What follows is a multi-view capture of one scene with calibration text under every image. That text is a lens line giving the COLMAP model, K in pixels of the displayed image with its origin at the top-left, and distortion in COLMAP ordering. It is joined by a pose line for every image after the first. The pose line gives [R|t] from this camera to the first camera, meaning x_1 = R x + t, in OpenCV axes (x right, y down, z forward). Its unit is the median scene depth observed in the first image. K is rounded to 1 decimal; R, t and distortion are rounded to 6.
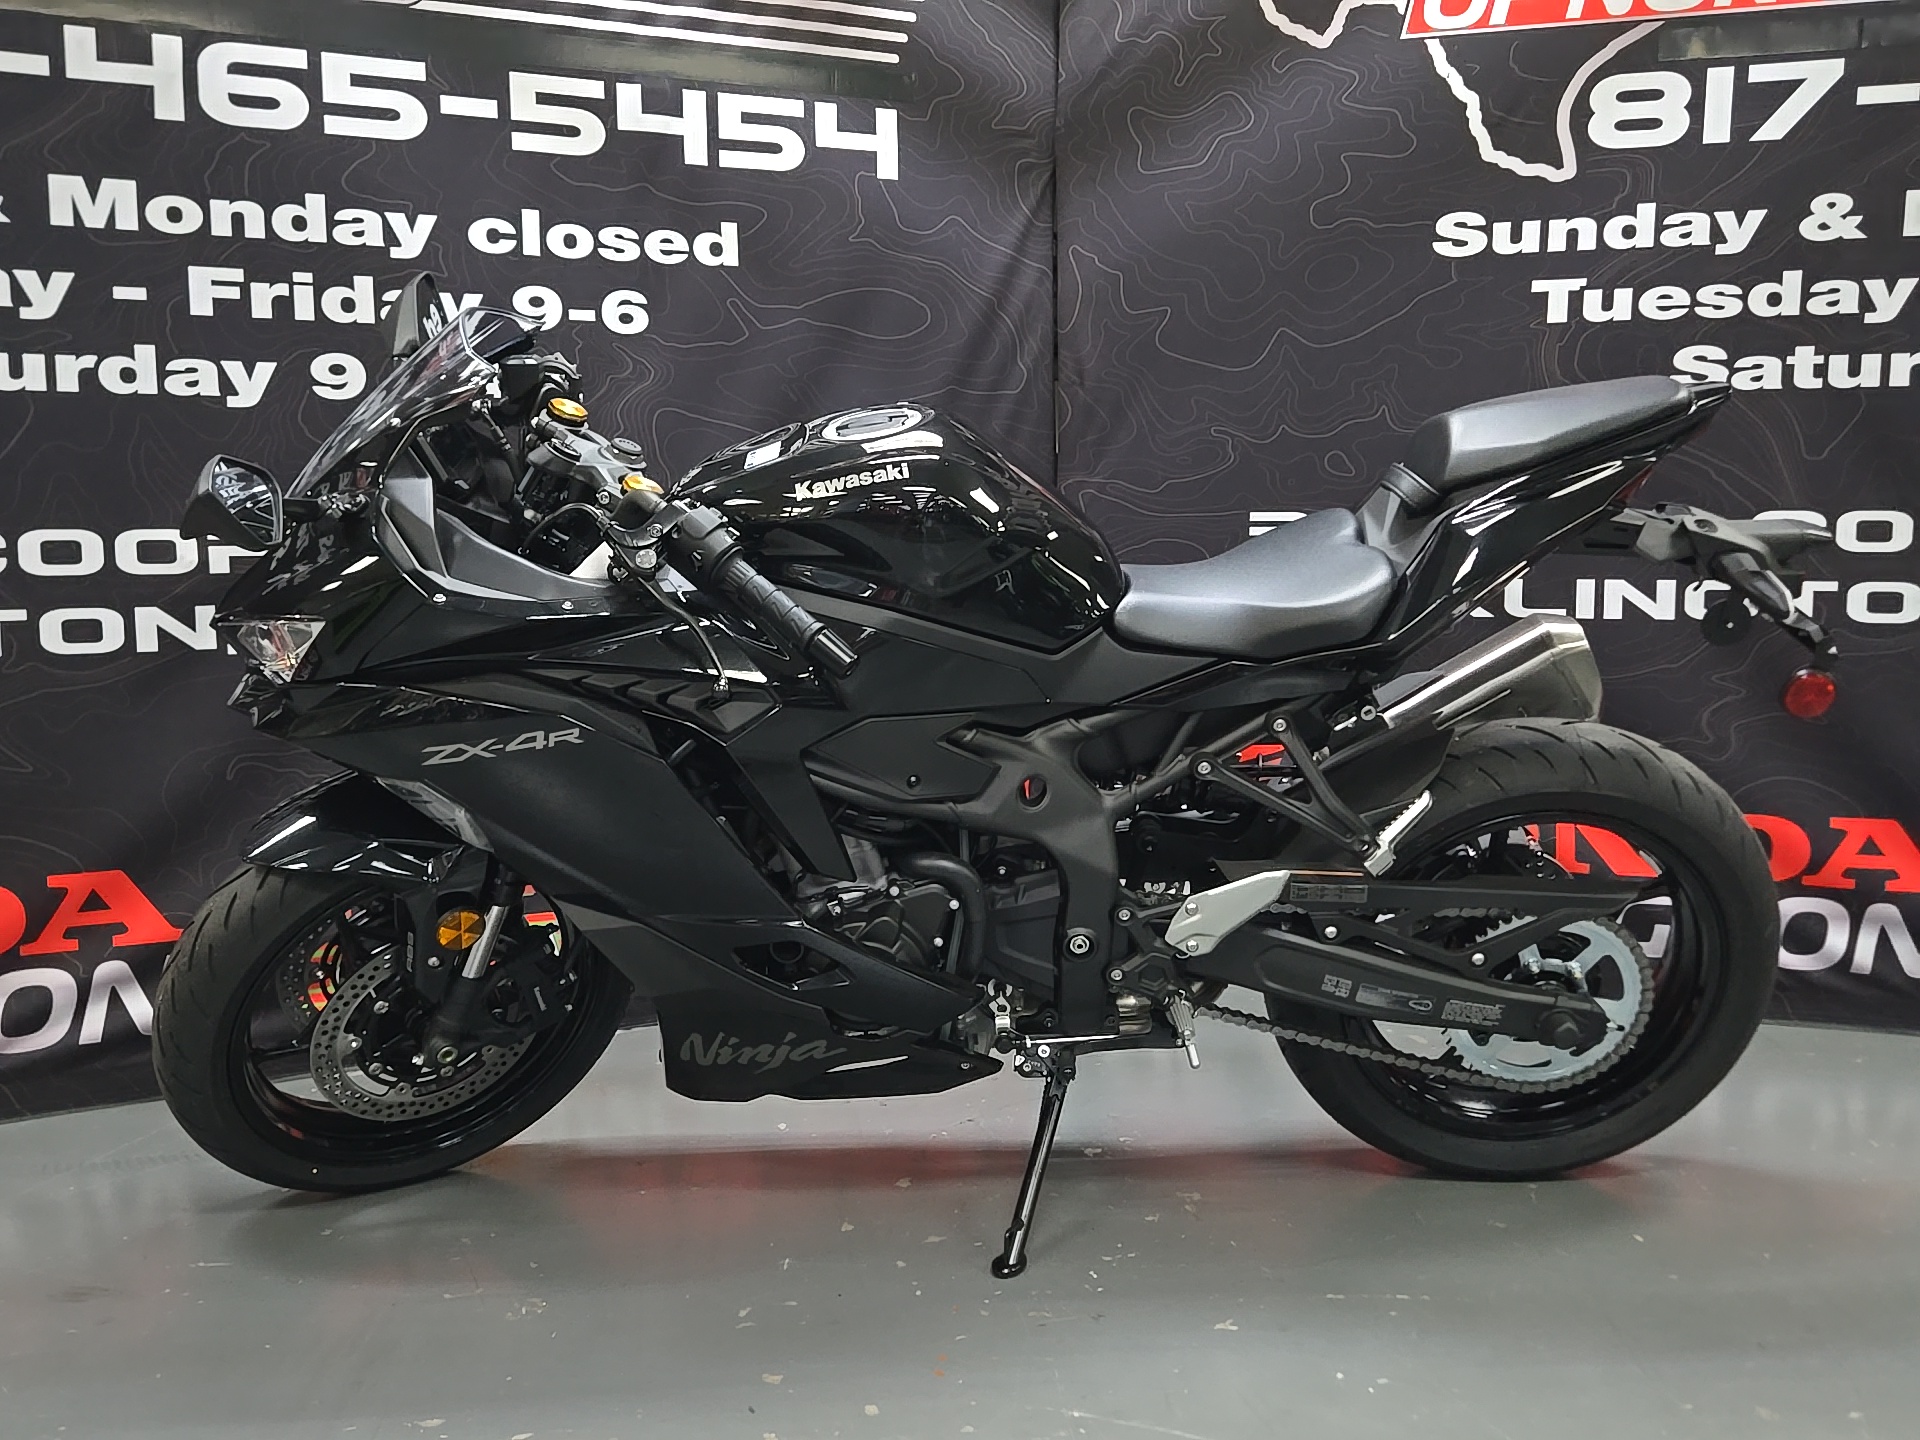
lens RADIAL K [[2125.3, 0, 932.2], [0, 2125.3, 723.6], [0, 0, 1]] dist [0.050386, -0.035193]
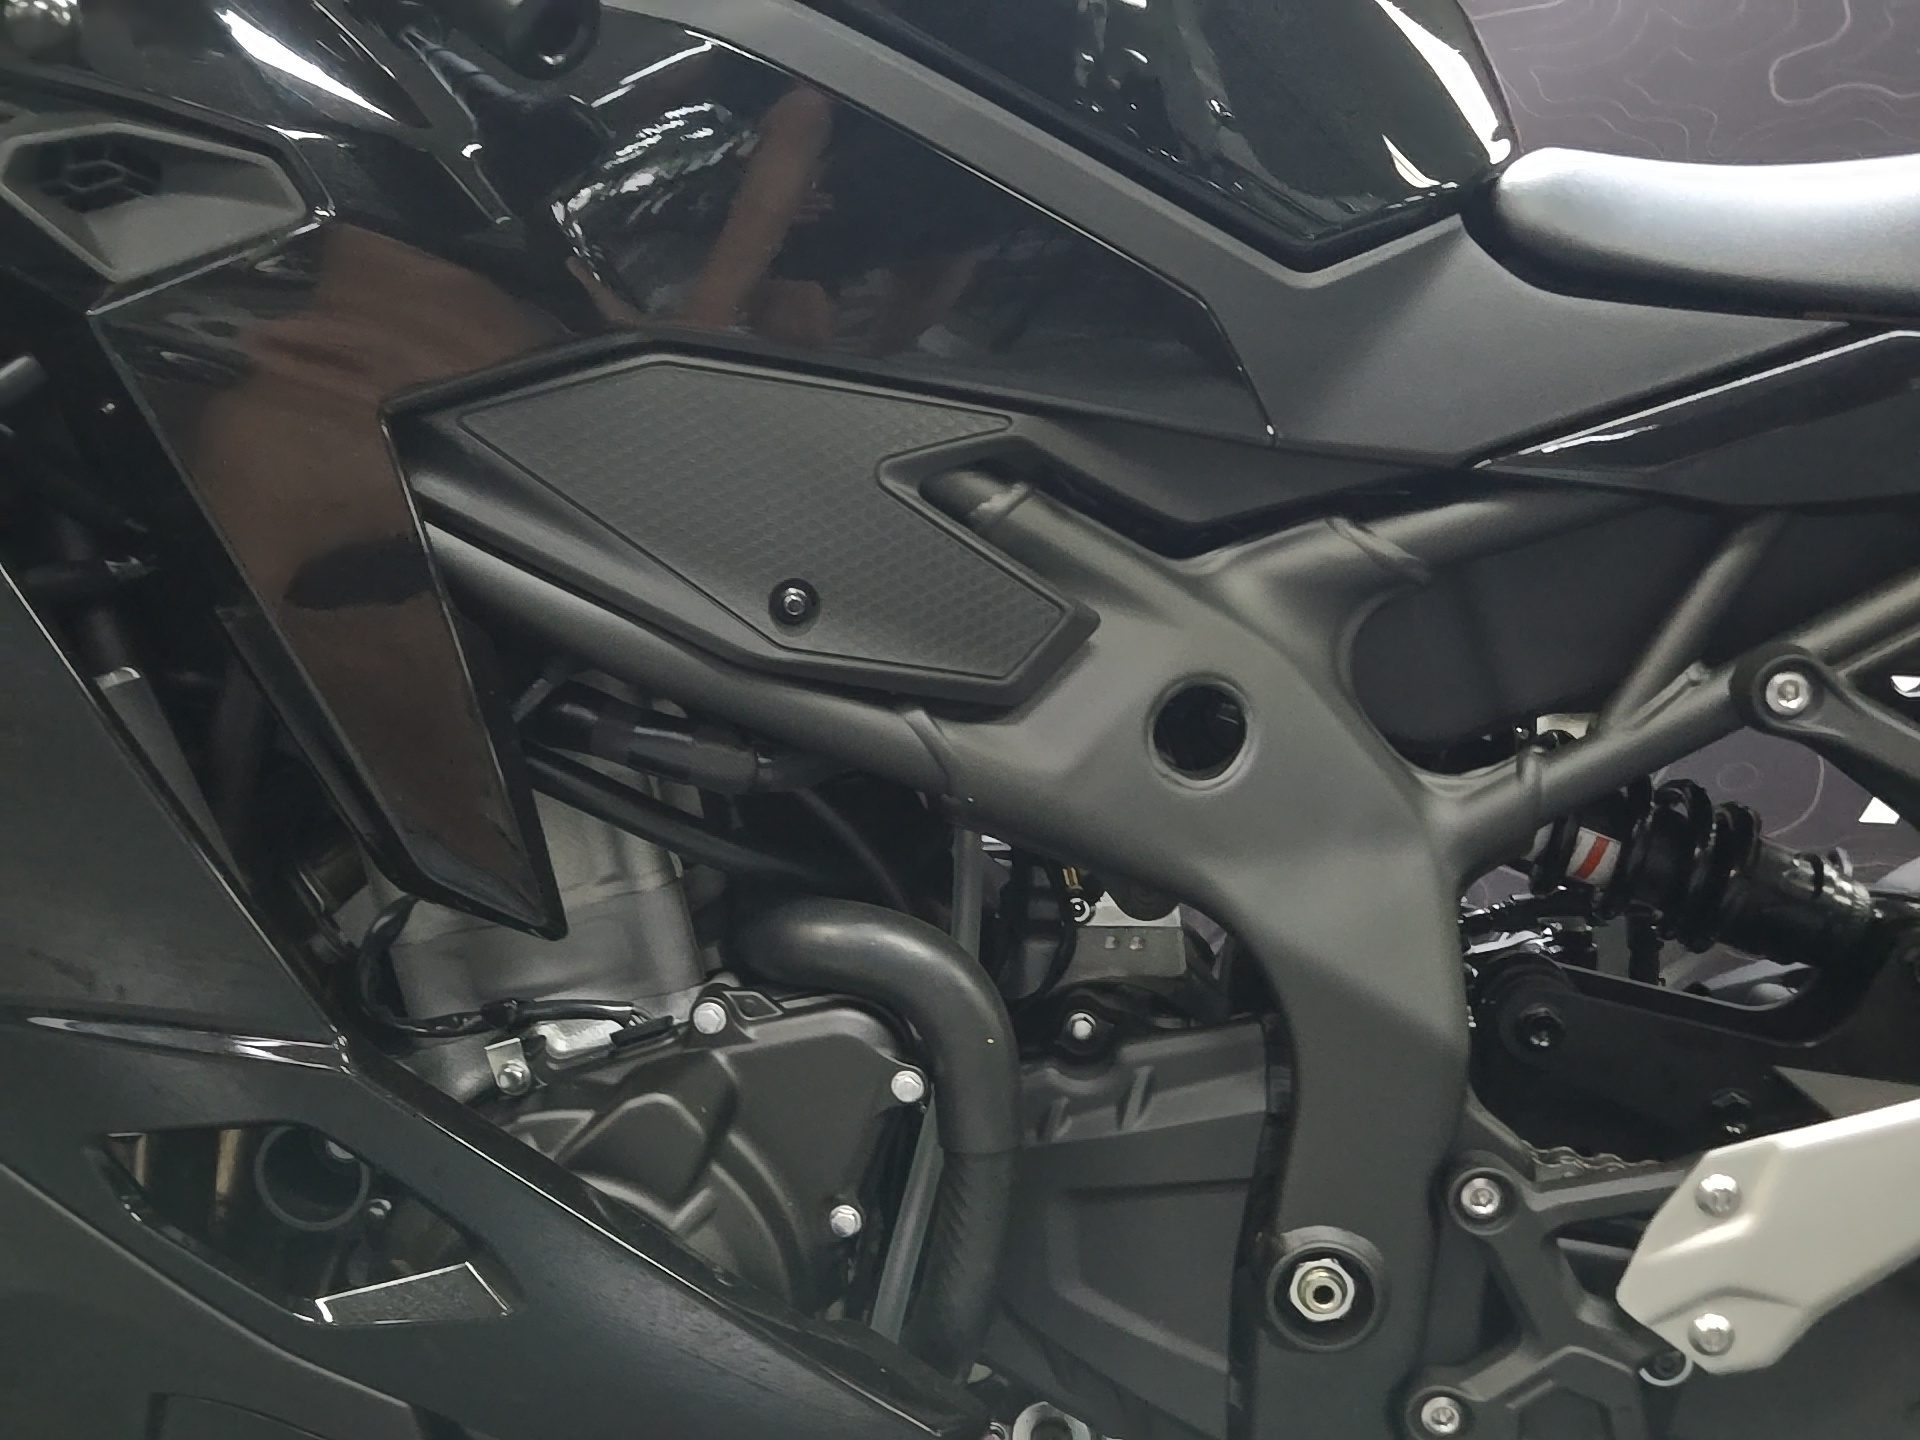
lens RADIAL K [[2125.3, 0, 932.2], [0, 2125.3, 723.6], [0, 0, 1]] dist [0.050386, -0.035193]
pose [[0.993781, 0.078307, -0.079166, 0.033042], [-0.096307, 0.961317, -0.258058, 0.112217], [0.055896, 0.264078, 0.962880, 0.700280]]
